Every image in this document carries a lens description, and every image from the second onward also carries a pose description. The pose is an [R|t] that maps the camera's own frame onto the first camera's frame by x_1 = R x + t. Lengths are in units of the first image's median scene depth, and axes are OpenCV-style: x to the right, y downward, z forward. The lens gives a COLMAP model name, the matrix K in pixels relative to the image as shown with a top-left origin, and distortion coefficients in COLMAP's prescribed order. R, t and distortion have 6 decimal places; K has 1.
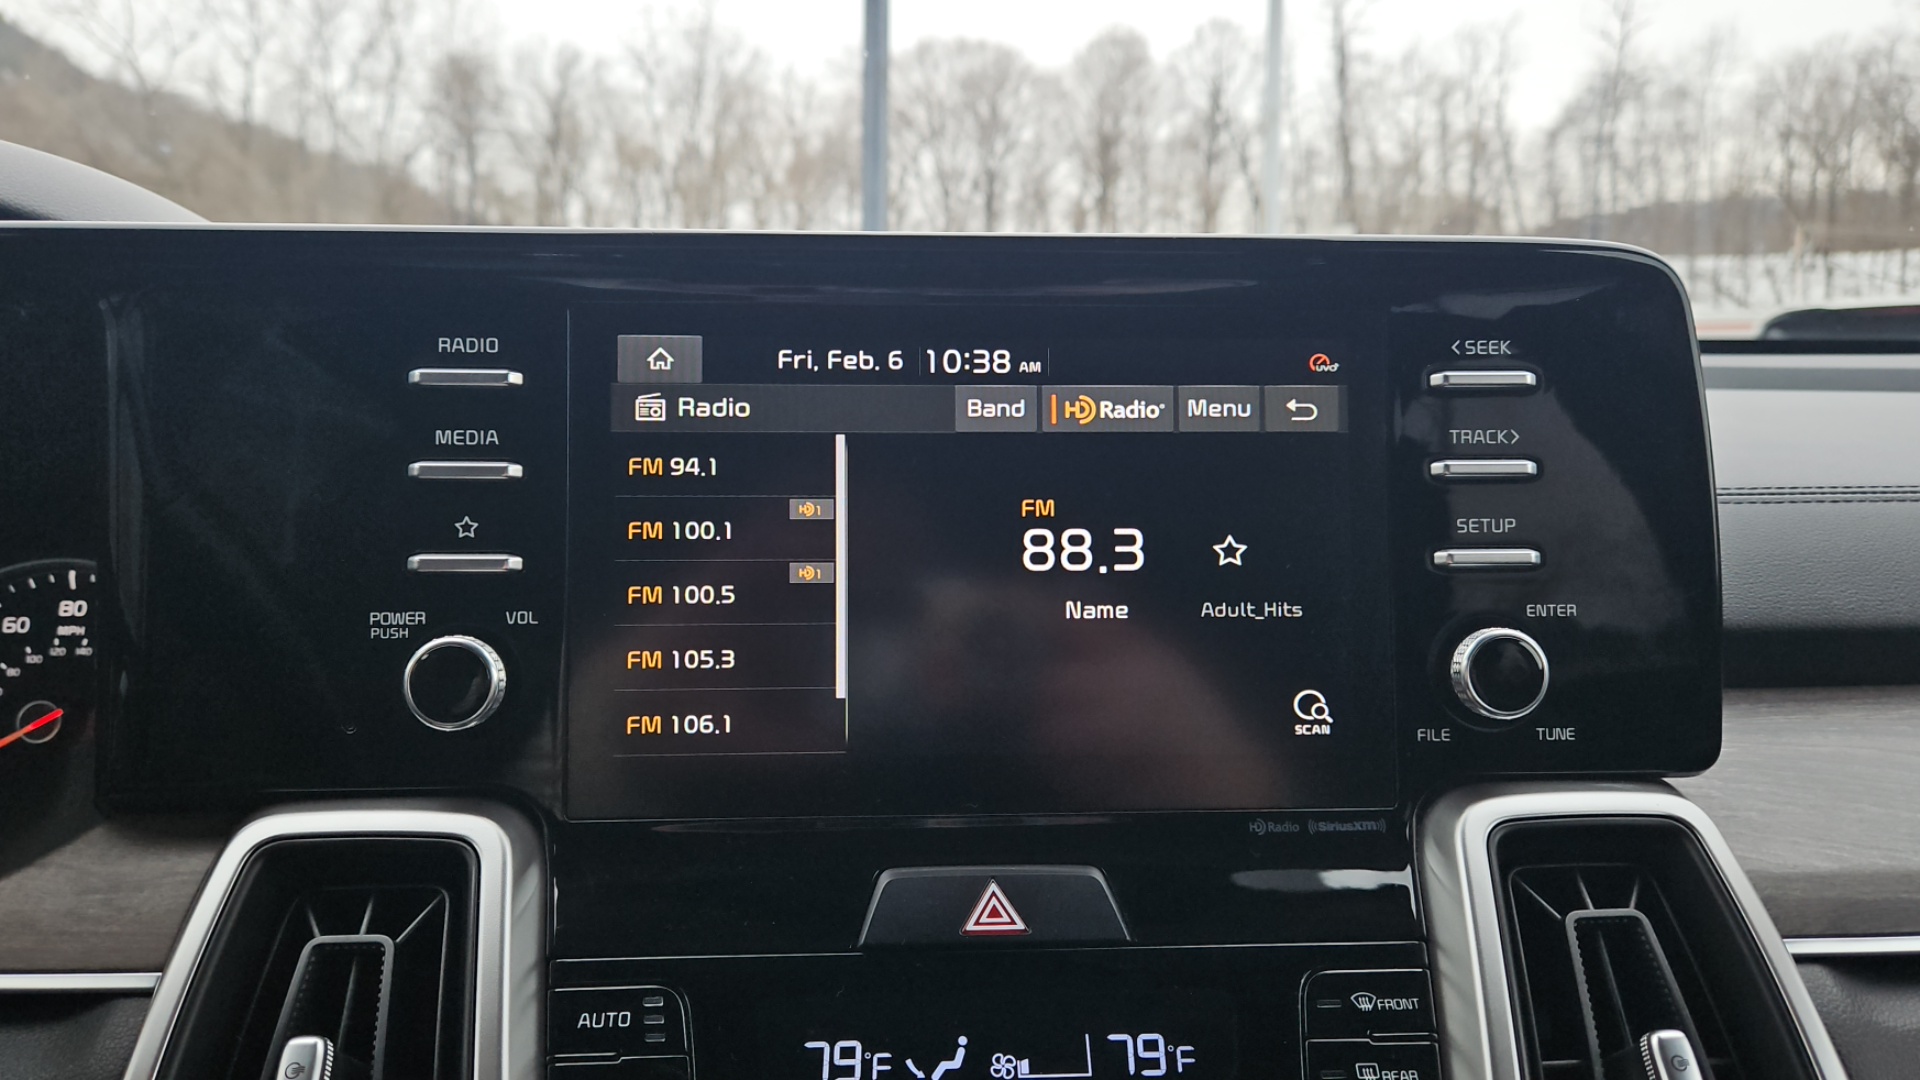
lens RADIAL K [[1429.3, 0, 958.9], [0, 1429.3, 534.5], [0, 0, 1]] dist [0.062951, -0.068473]
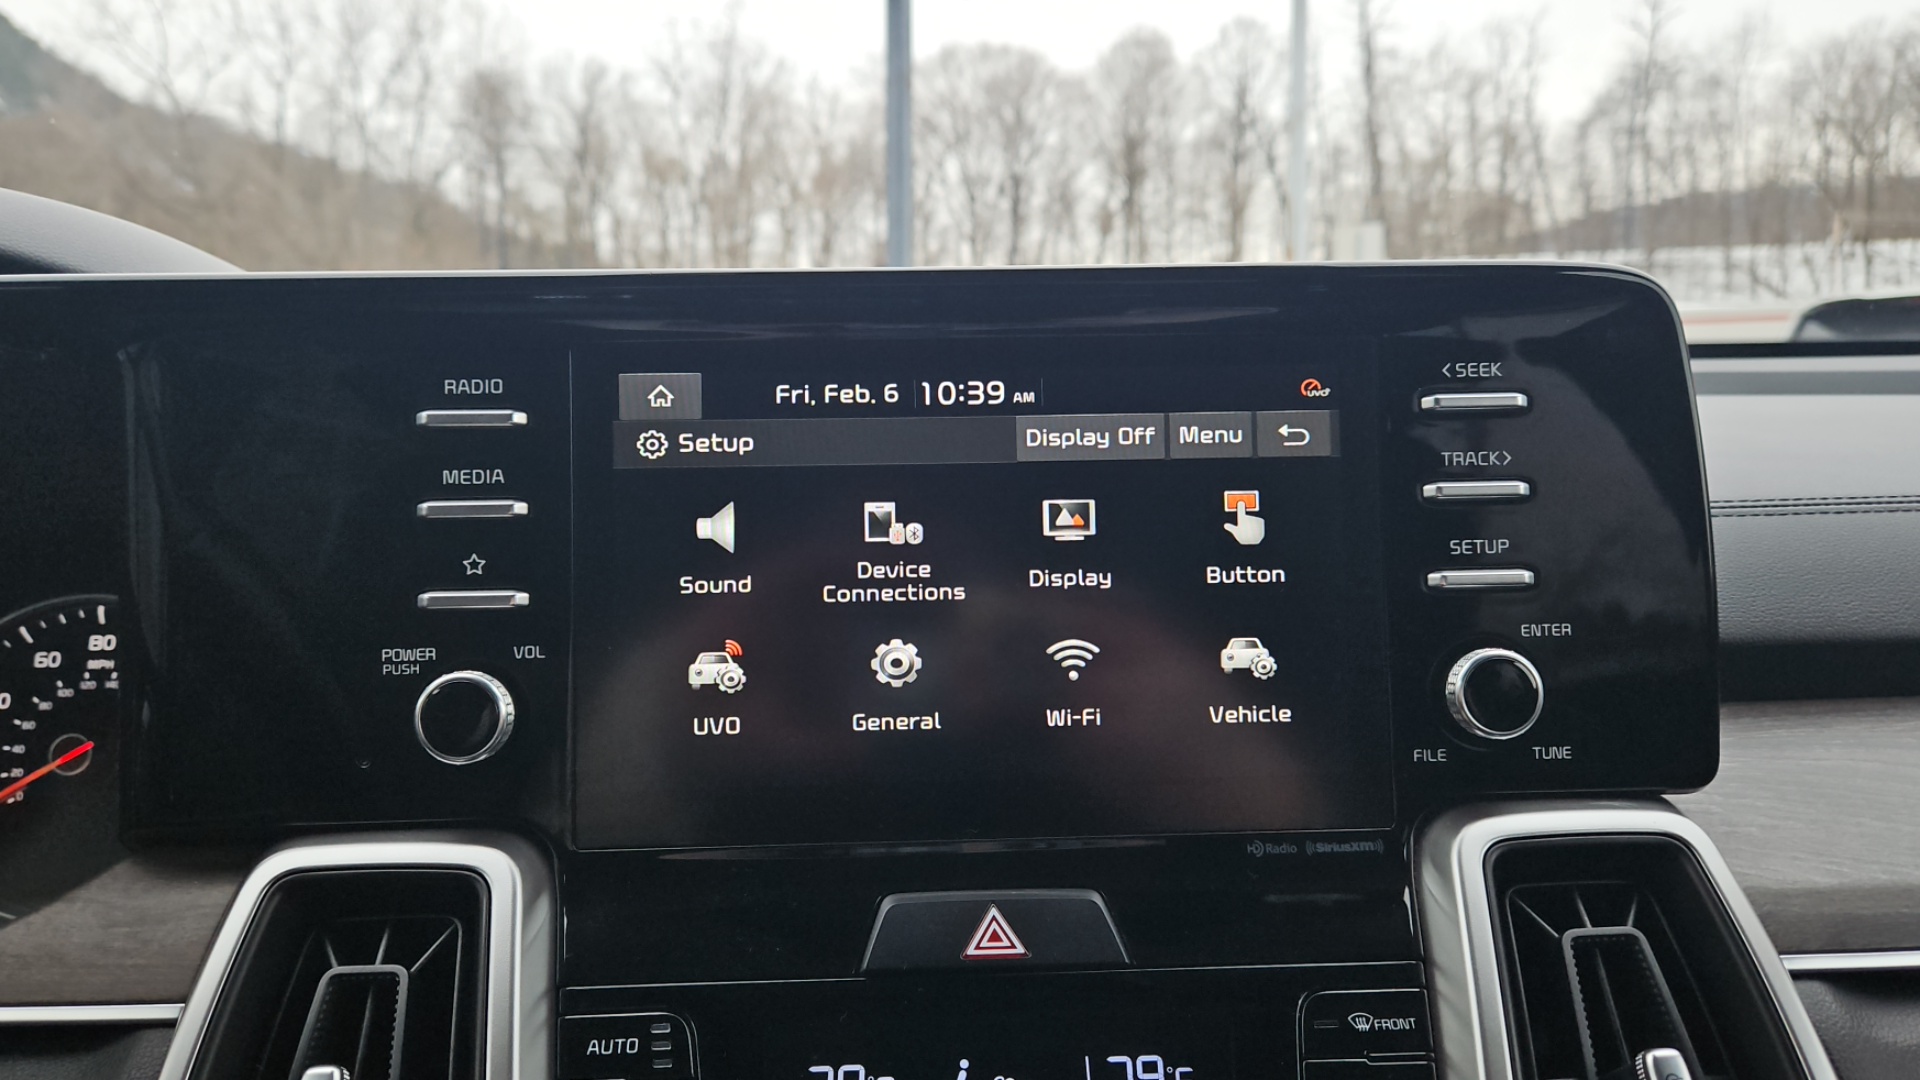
lens RADIAL K [[1430.0, 0, 960.0], [0, 1430.0, 540.0], [0, 0, 1]] dist [0.062814, -0.069308]
pose [[0.999643, -0.015461, -0.021768, 0.025352], [0.015475, 0.999880, 0.000471, -0.017328], [0.021758, -0.000808, 0.999763, -0.015880]]
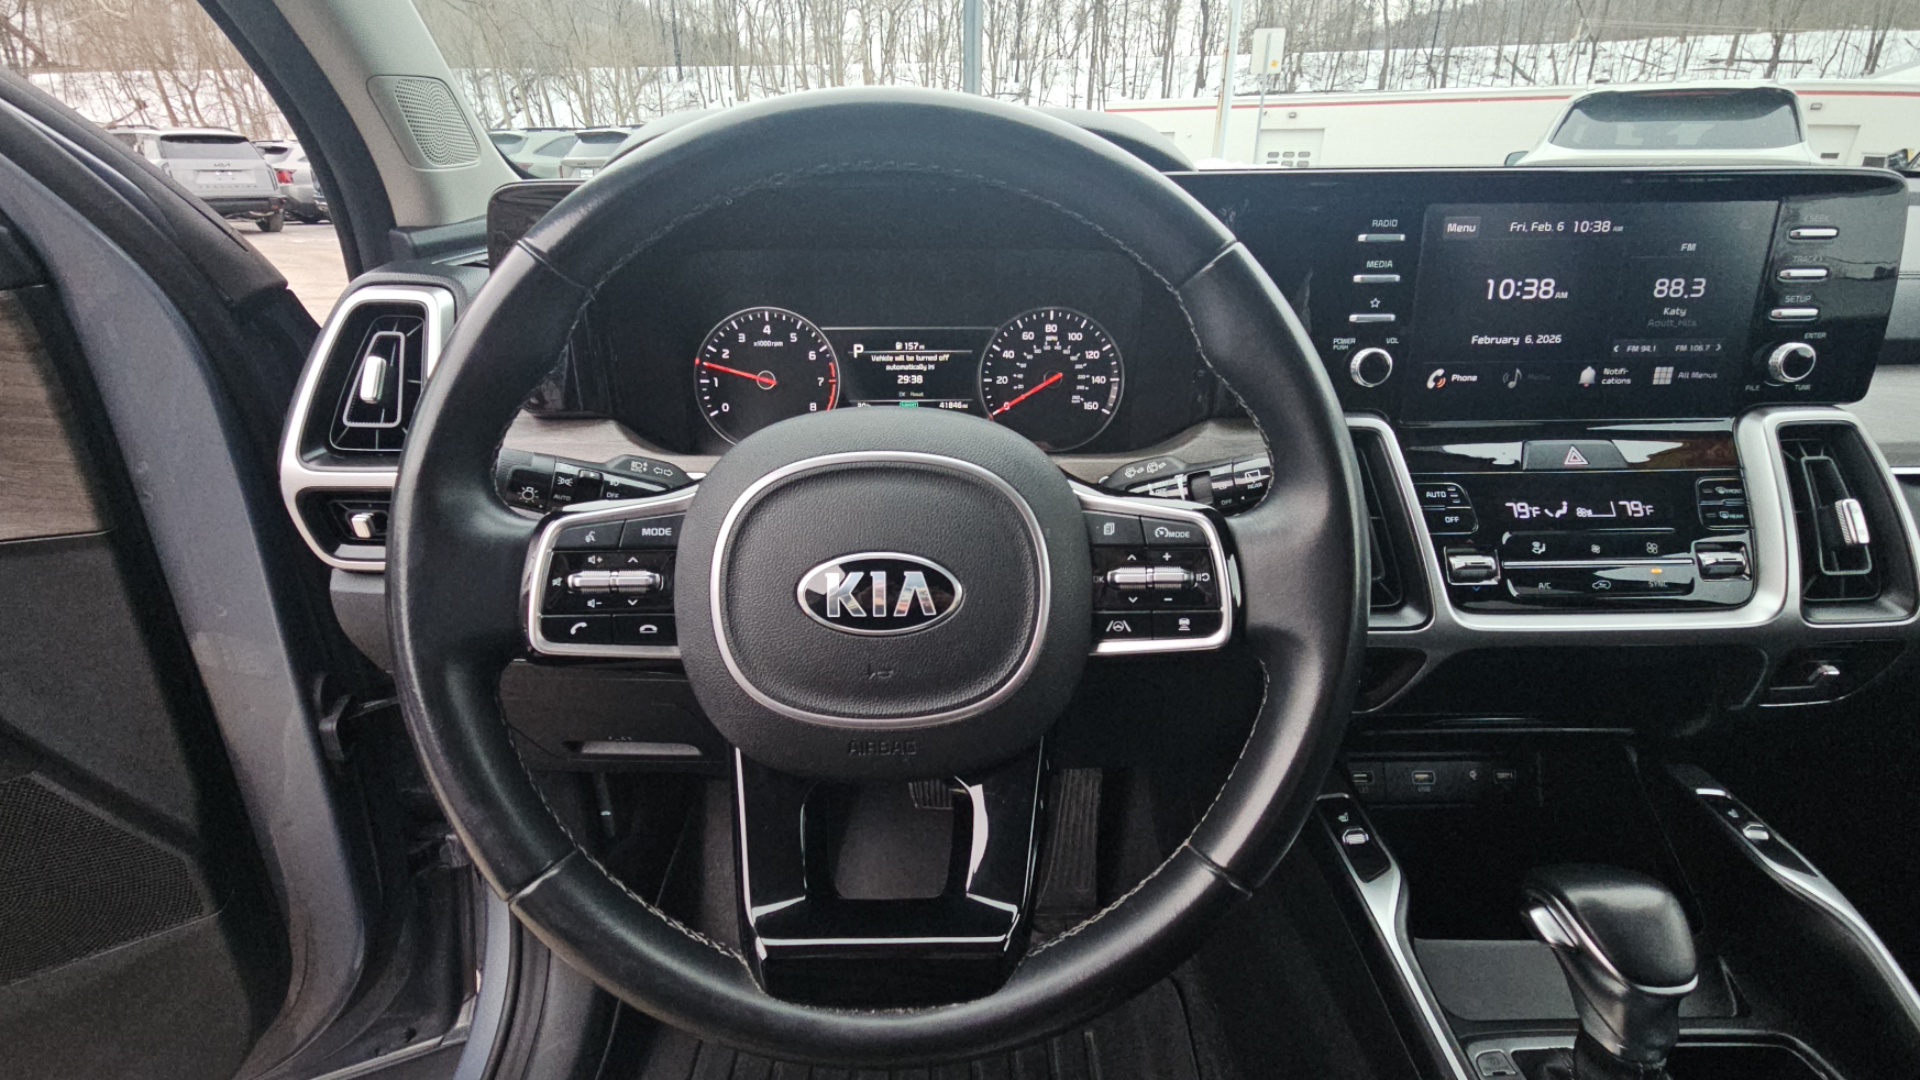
lens RADIAL K [[867.4, 0, 931.1], [0, 867.4, 530.7], [0, 0, 1]] dist [0.013079, -0.007550]
pose [[0.999262, 0.007409, -0.037695, -1.017679], [0.004792, 0.949521, 0.313668, -0.102743], [0.038116, -0.313617, 0.948784, -0.542693]]
